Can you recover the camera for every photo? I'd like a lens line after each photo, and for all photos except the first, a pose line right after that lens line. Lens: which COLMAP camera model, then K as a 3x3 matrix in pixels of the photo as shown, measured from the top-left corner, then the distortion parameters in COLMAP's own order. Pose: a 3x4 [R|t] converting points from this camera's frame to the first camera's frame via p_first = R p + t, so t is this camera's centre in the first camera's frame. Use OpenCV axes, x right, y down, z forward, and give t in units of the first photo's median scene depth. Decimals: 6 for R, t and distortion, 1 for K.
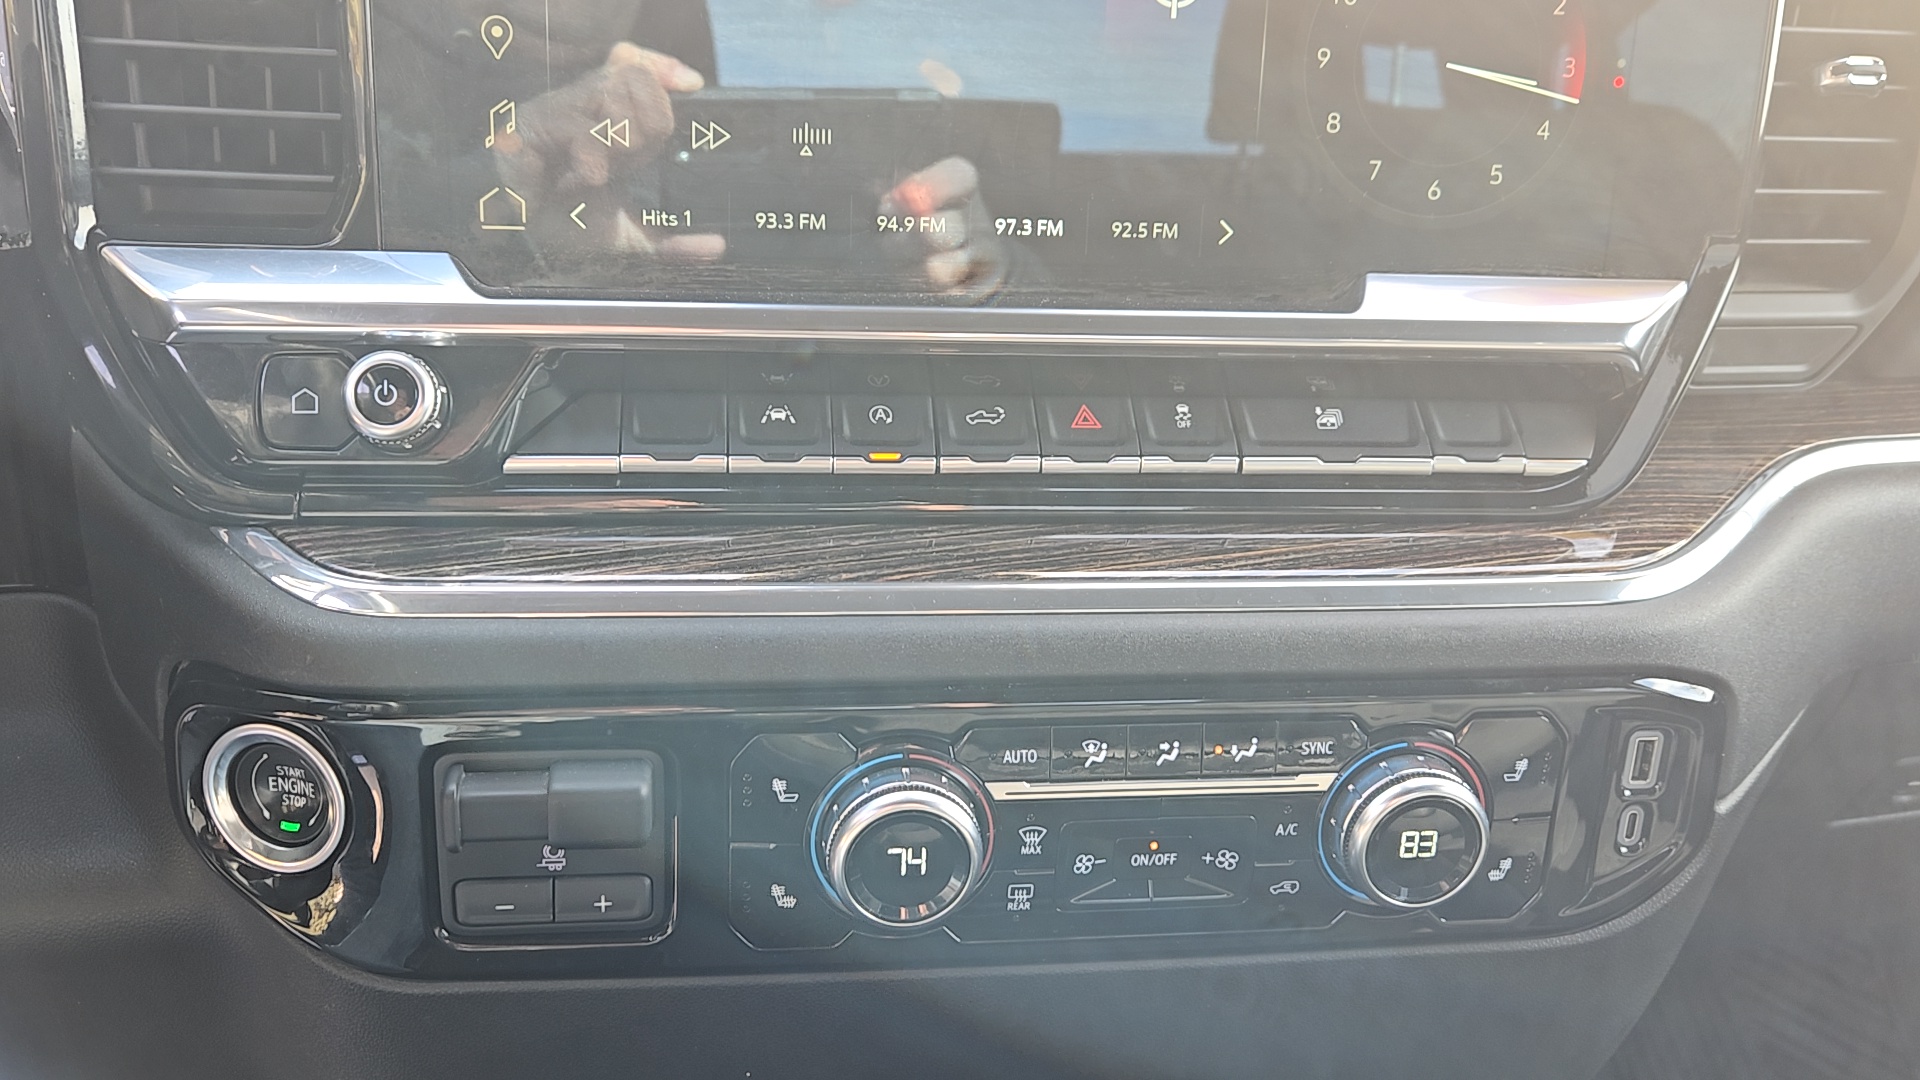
lens RADIAL K [[1578.6, 0, 955.9], [0, 1578.6, 546.0], [0, 0, 1]] dist [0.019084, 0.000384]
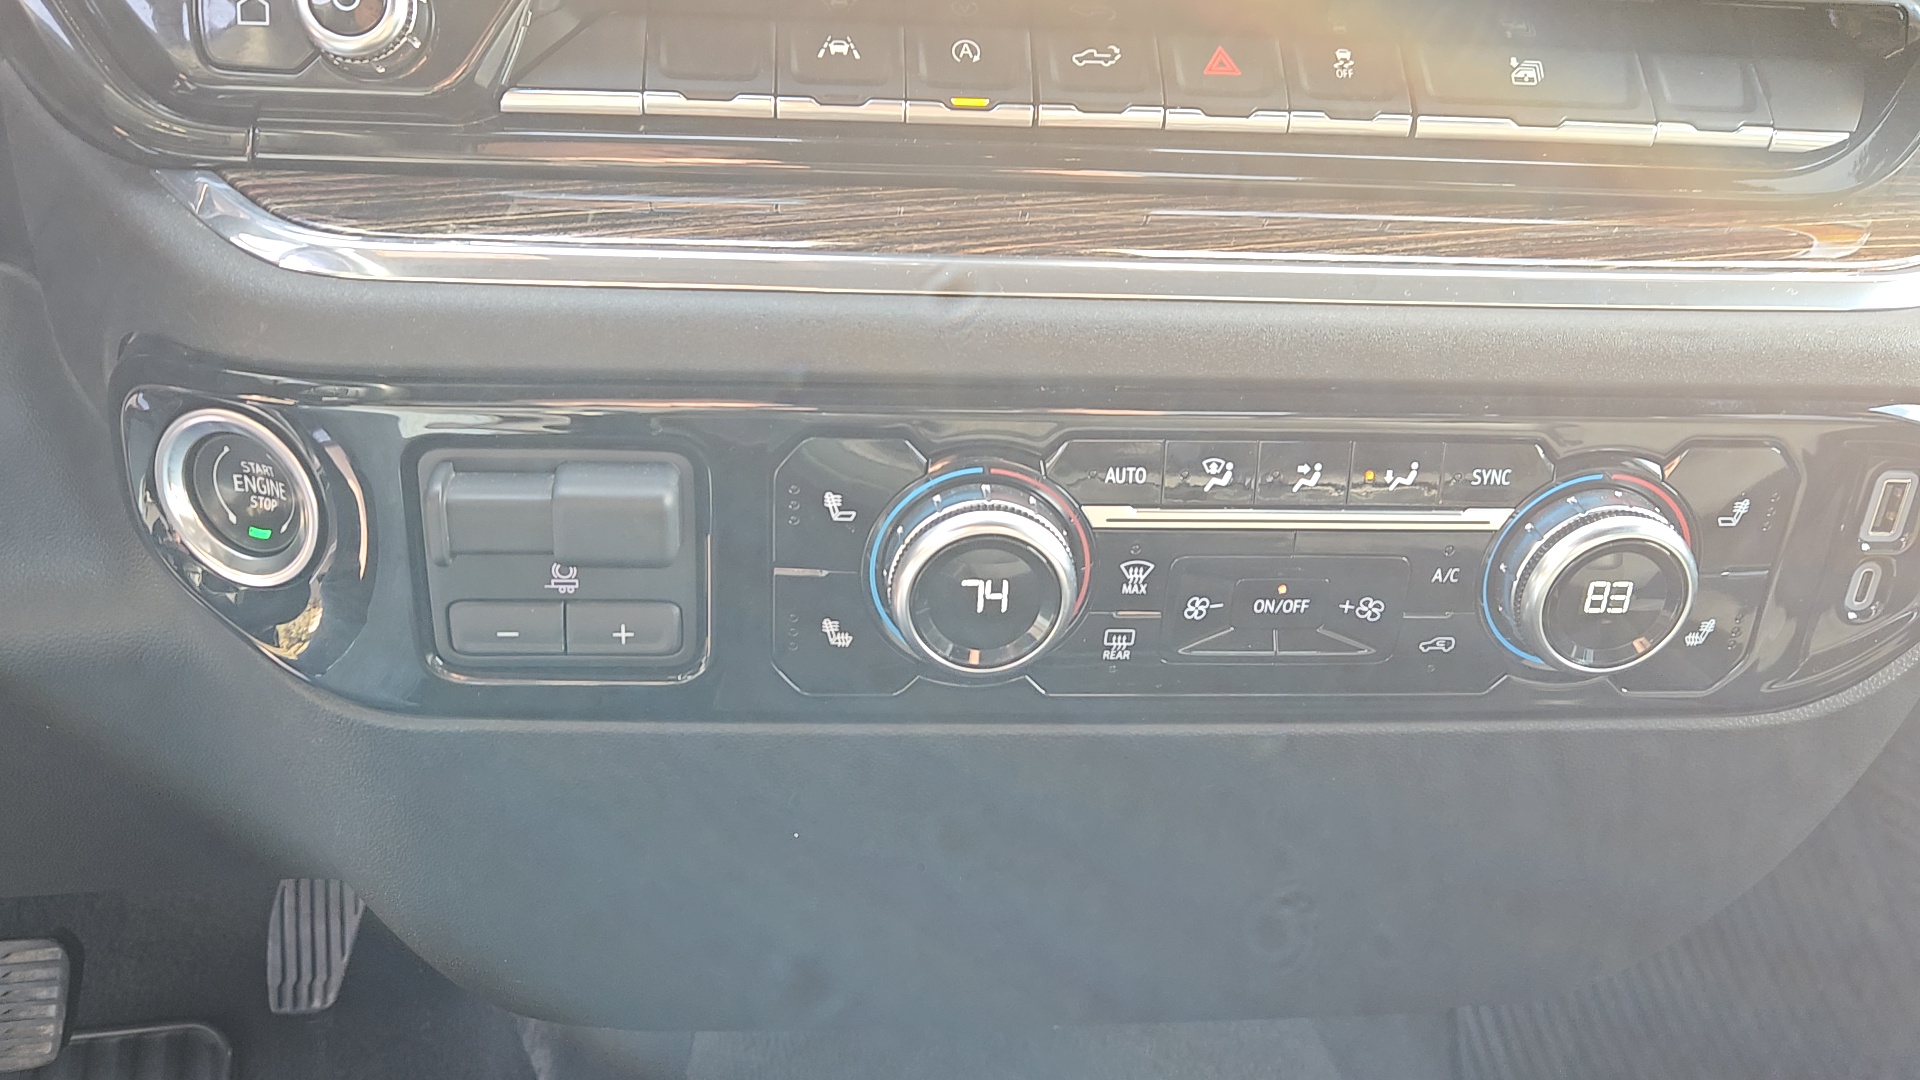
lens RADIAL K [[1578.6, 0, 962.3], [0, 1578.6, 530.1], [0, 0, 1]] dist [0.019084, 0.000384]
pose [[0.998446, 0.029886, -0.047042, -0.004504], [-0.023470, 0.991042, 0.131469, 0.054692], [0.050550, -0.130160, 0.990204, 0.177452]]
